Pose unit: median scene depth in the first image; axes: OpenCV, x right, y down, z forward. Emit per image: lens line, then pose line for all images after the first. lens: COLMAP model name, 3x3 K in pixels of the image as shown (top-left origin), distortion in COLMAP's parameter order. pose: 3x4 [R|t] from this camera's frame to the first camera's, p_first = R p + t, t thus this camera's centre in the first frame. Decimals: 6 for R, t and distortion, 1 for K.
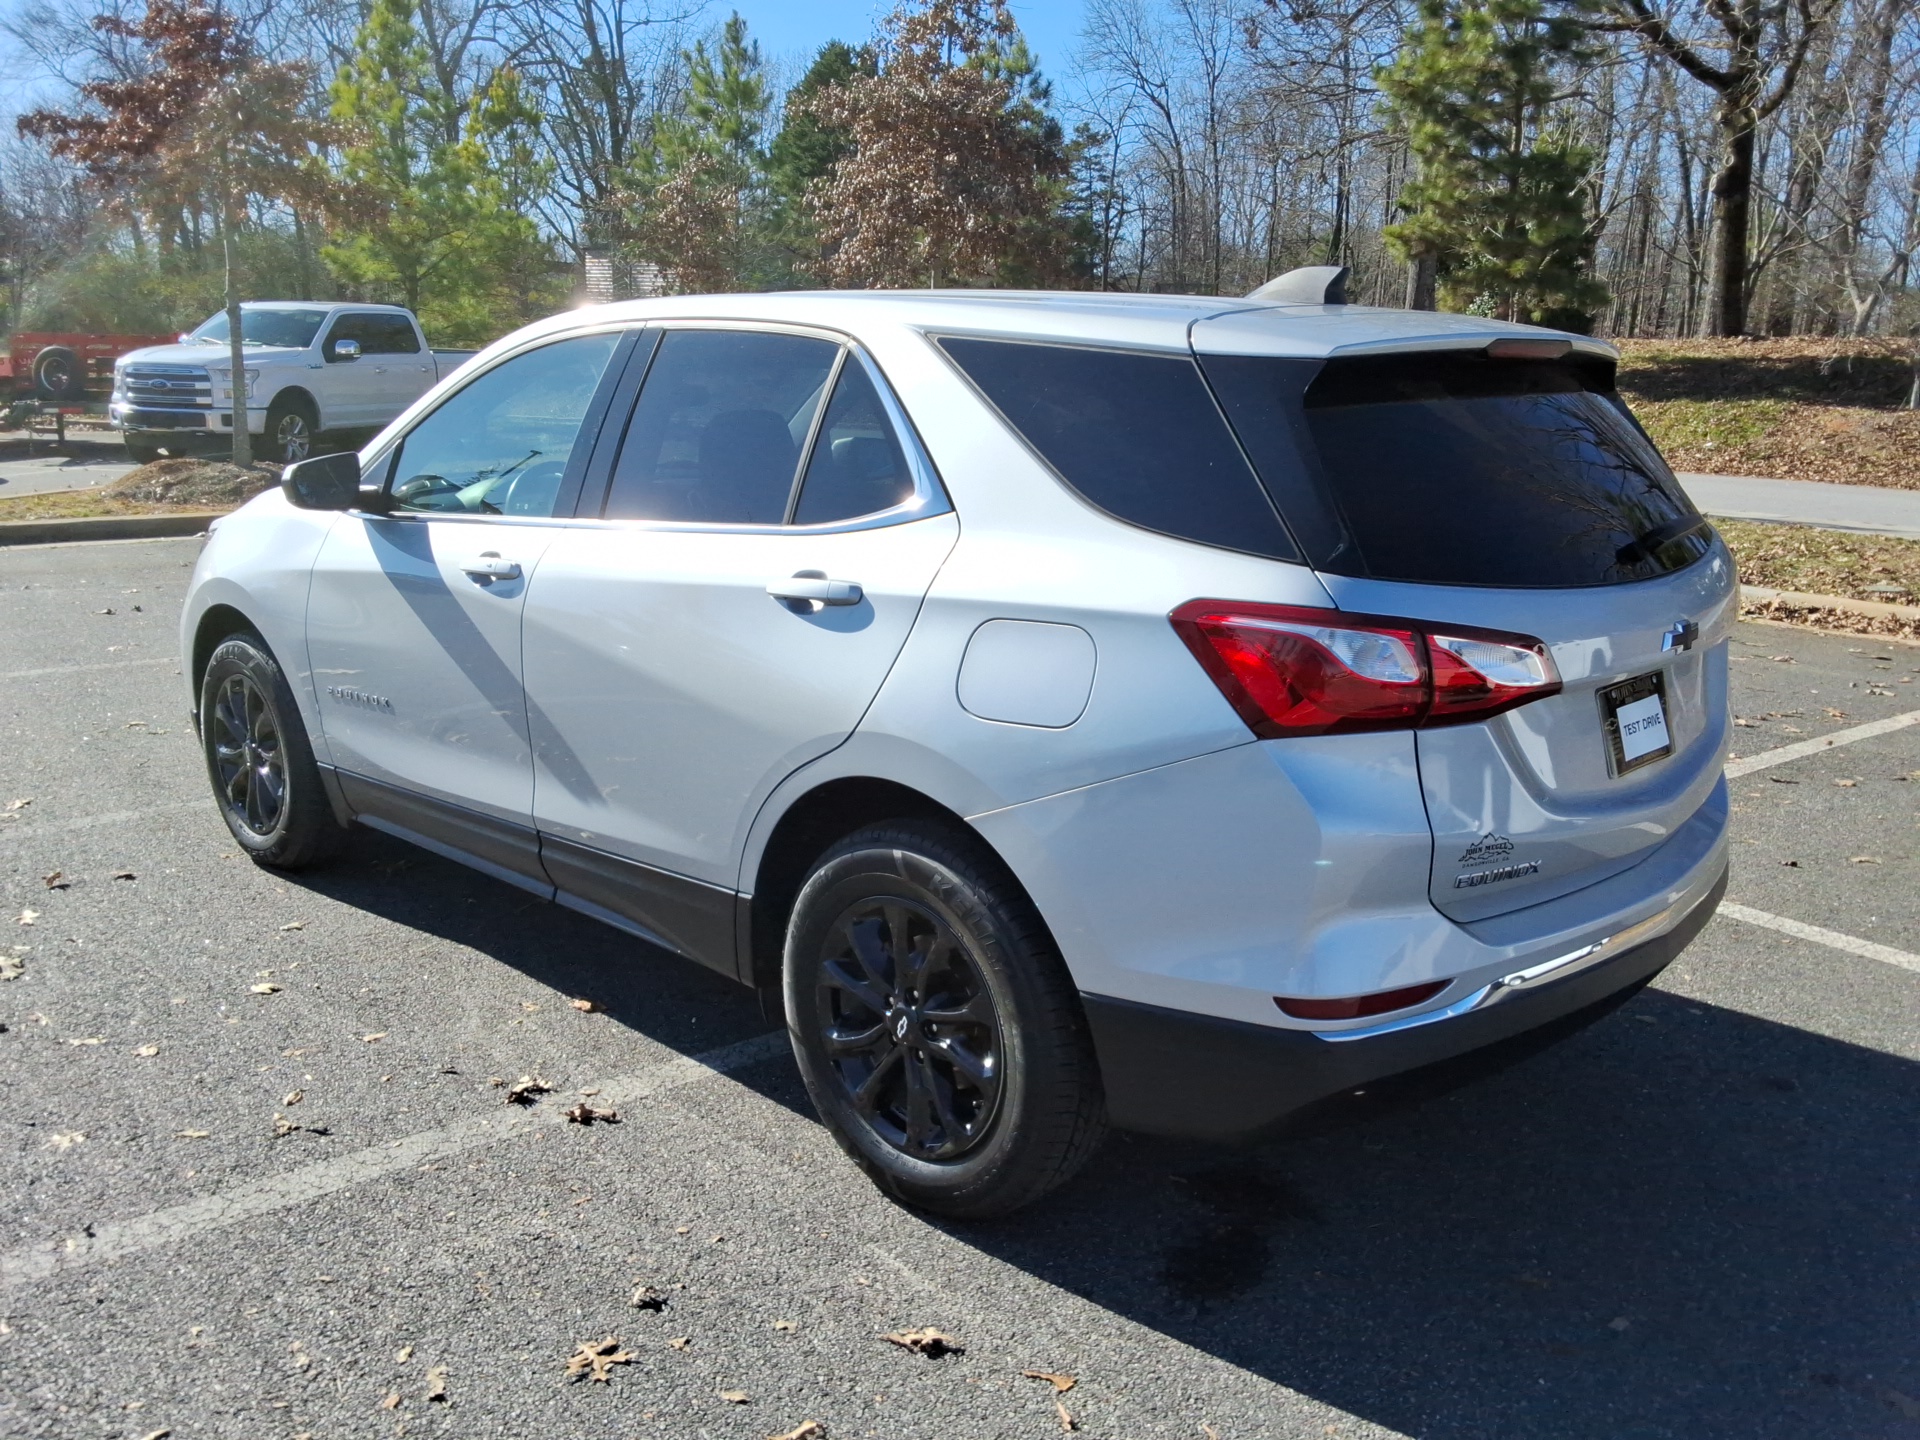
lens RADIAL K [[1561.3, 0, 972.6], [0, 1561.3, 693.3], [0, 0, 1]] dist [0.110780, -0.166062]
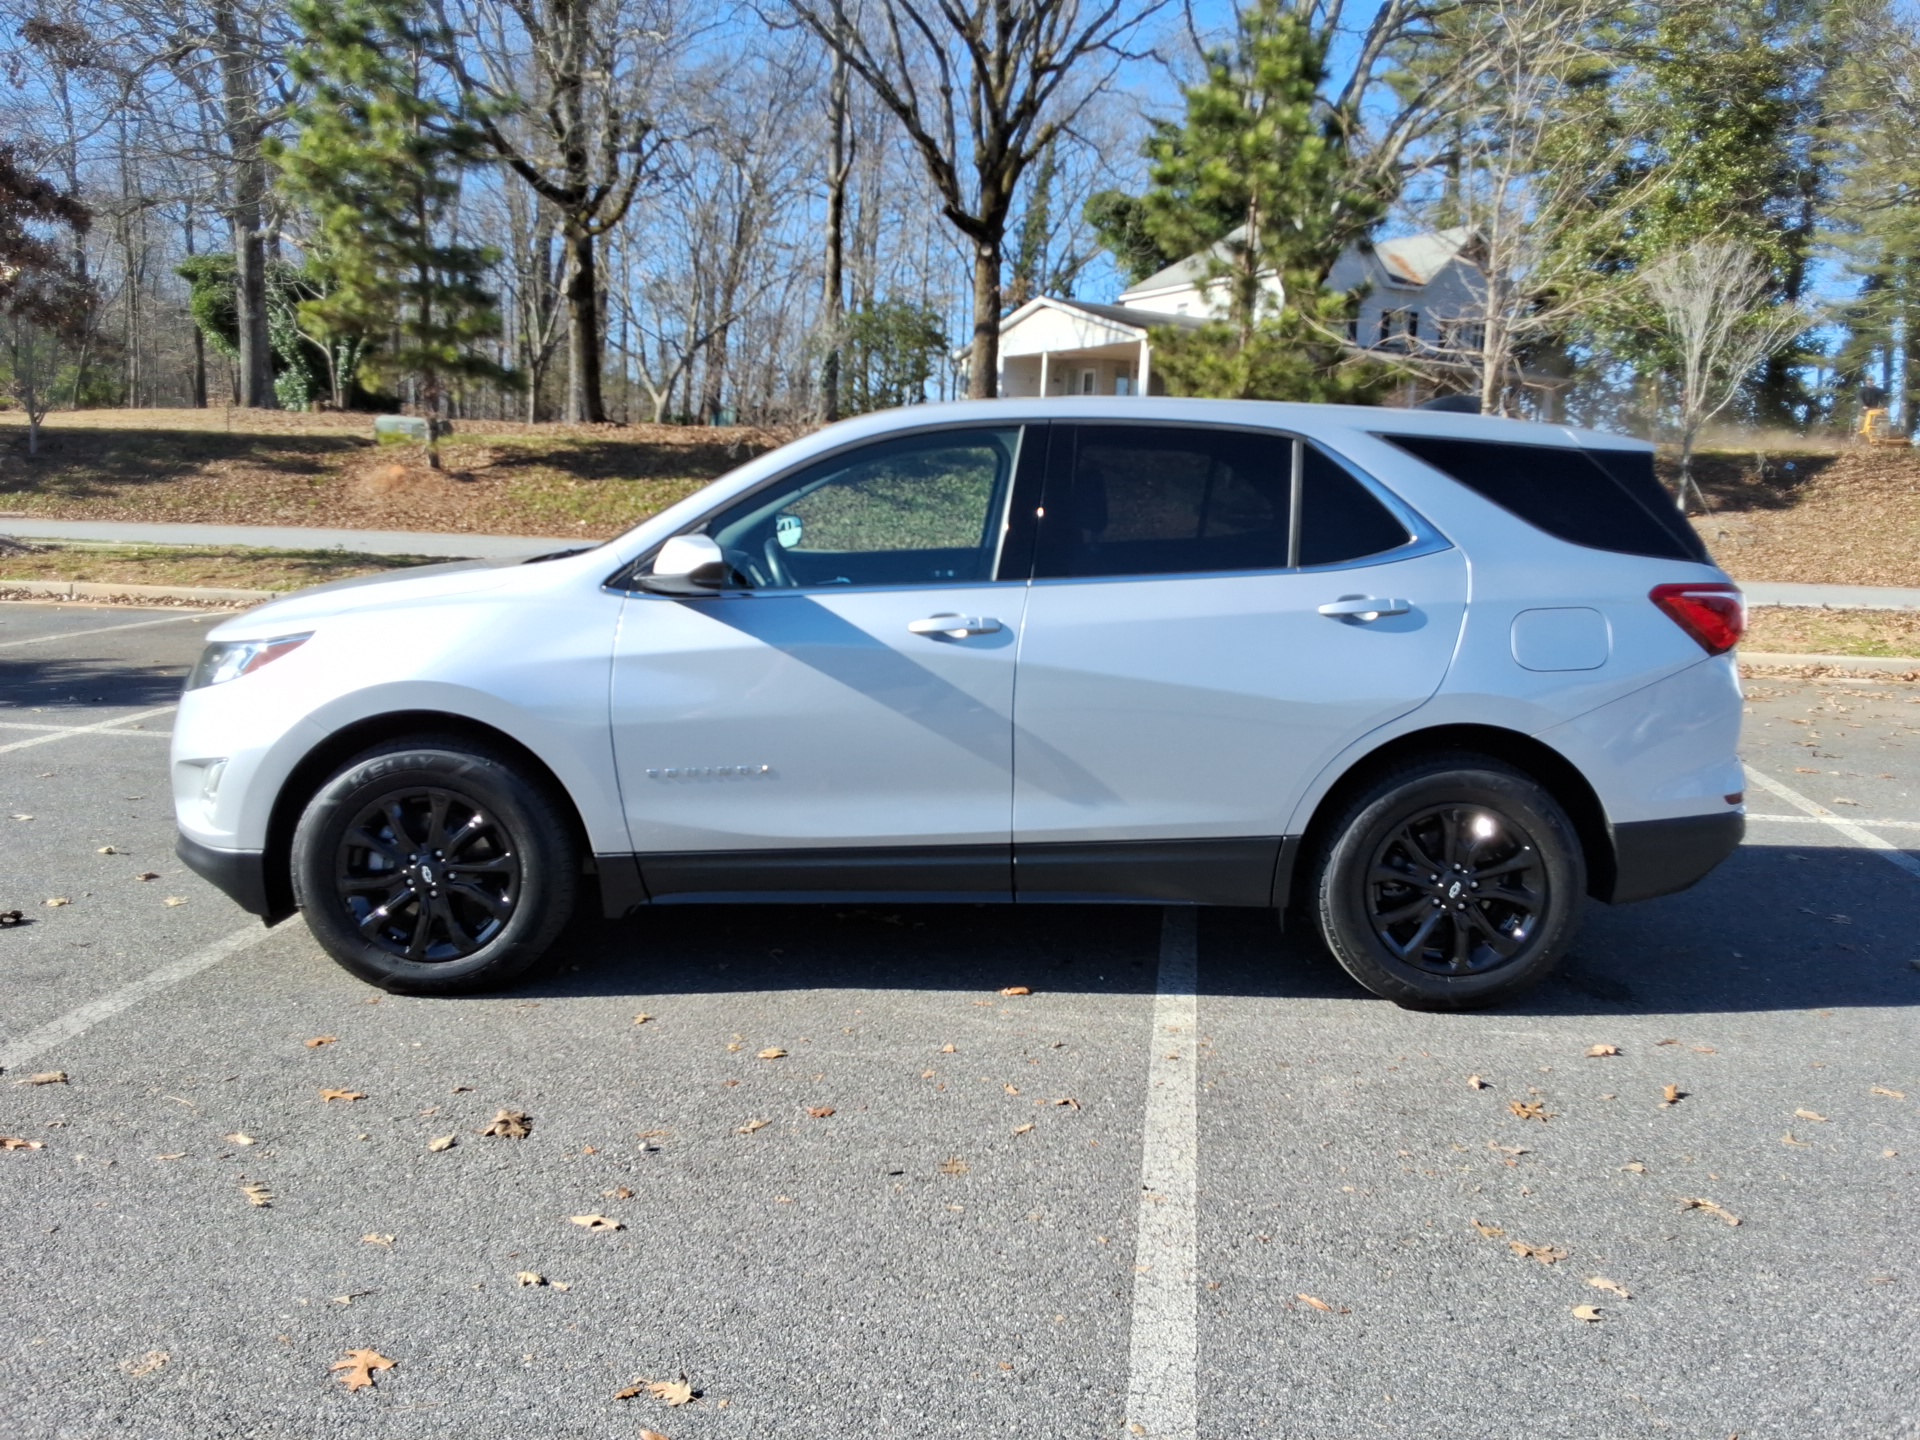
lens RADIAL K [[1561.3, 0, 972.6], [0, 1561.3, 693.3], [0, 0, 1]] dist [0.110780, -0.166062]
pose [[0.723022, -0.099970, 0.683554, -0.565184], [0.132343, 0.991191, 0.004978, -0.017484], [-0.678030, 0.086865, 0.729883, 0.081487]]
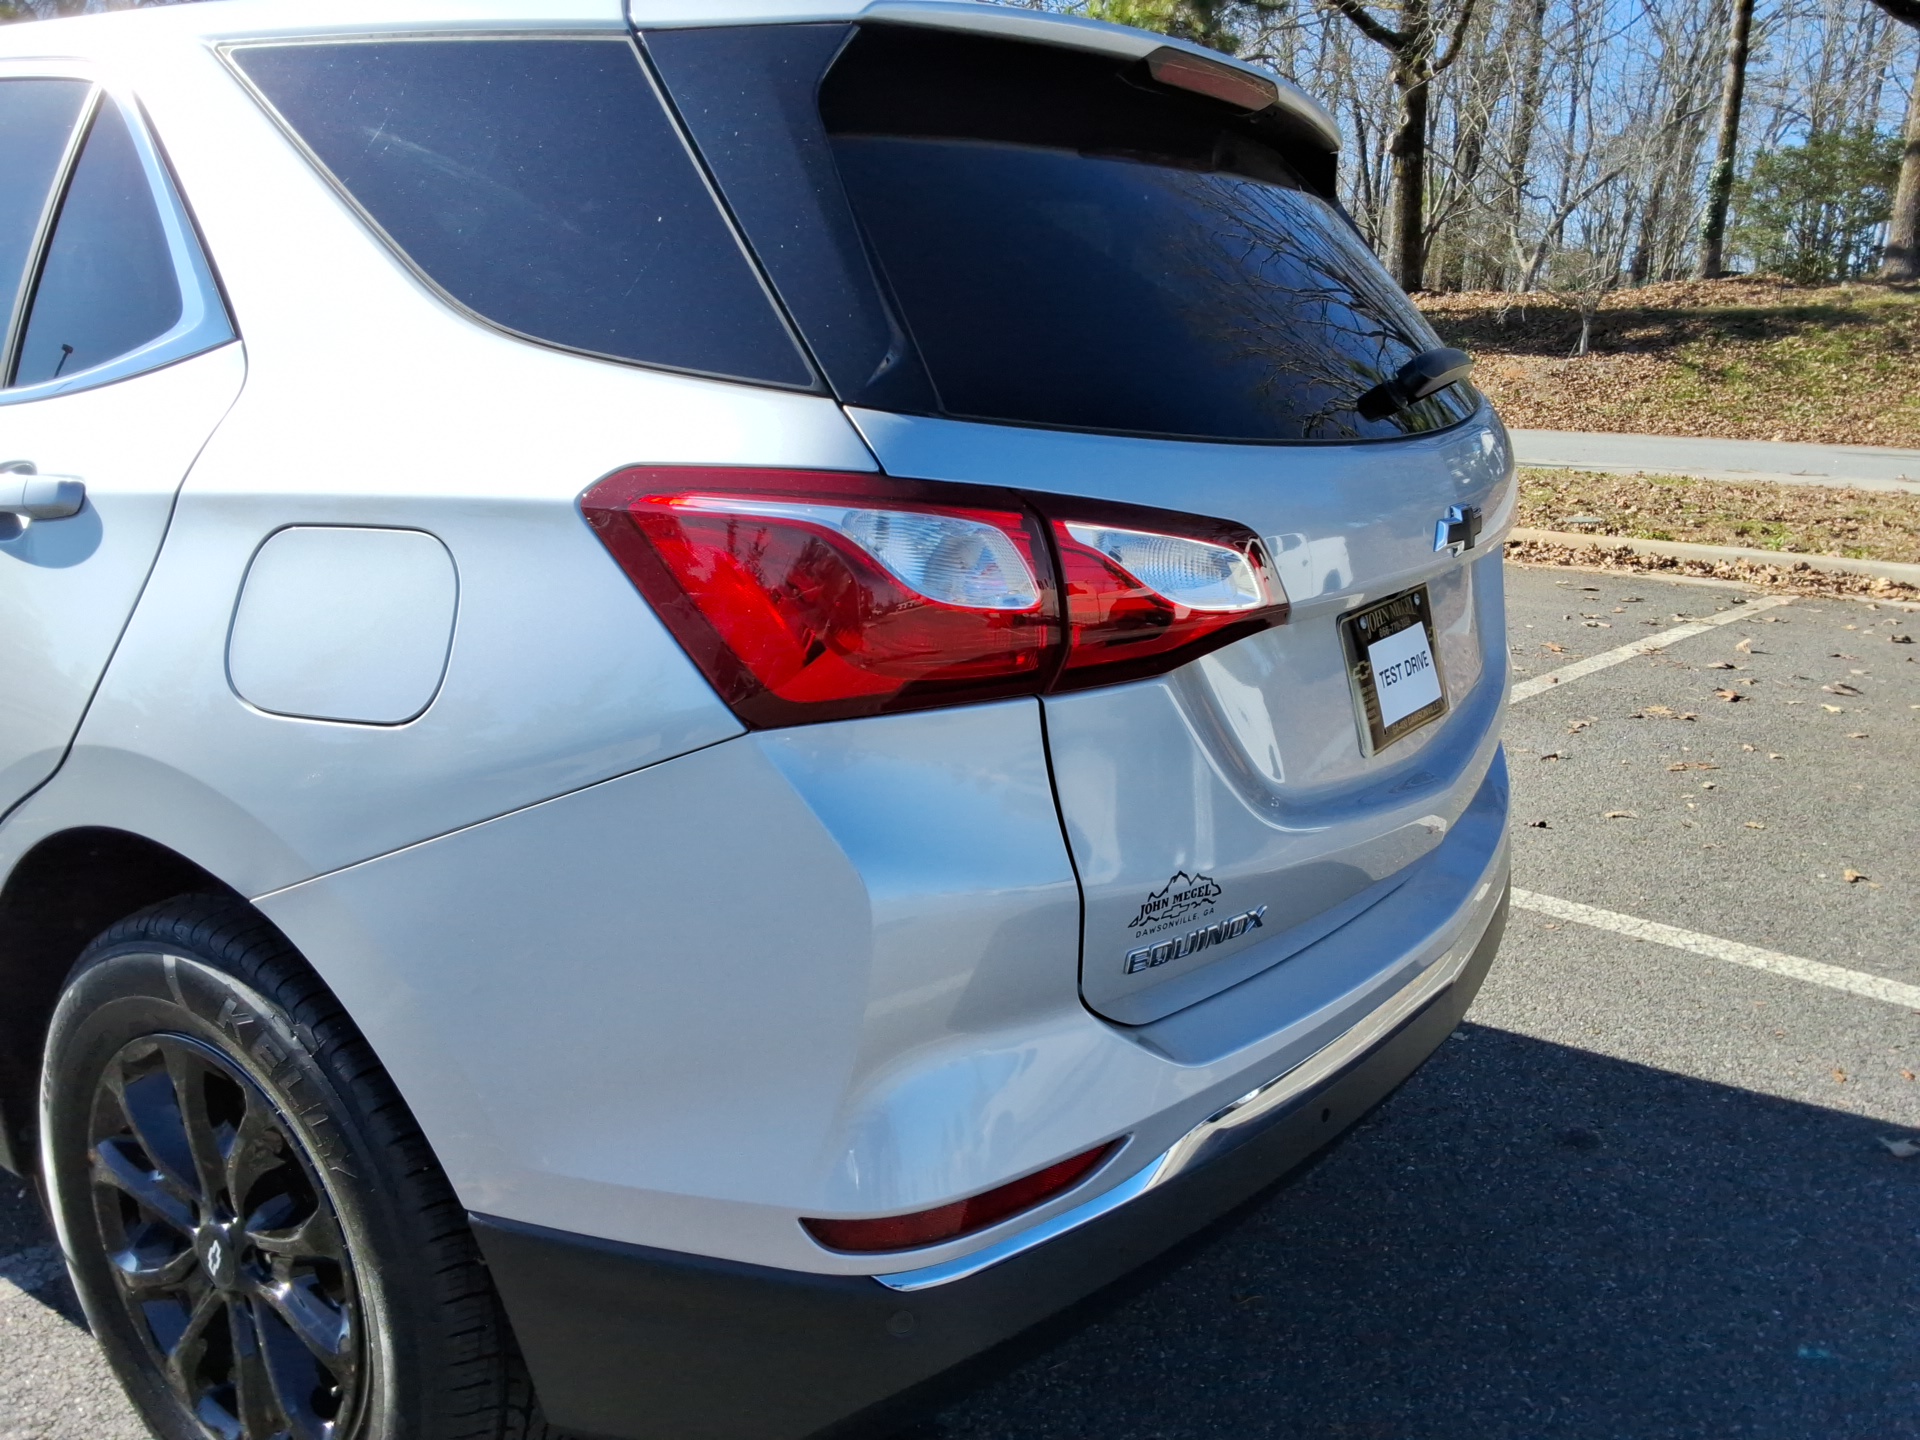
lens RADIAL K [[1561.3, 0, 972.6], [0, 1561.3, 693.3], [0, 0, 1]] dist [0.110780, -0.166062]
pose [[0.984674, -0.049022, 0.167372, 0.056980], [0.045954, 0.998698, 0.022155, 0.003066], [-0.168240, -0.014124, 0.985645, 0.160271]]
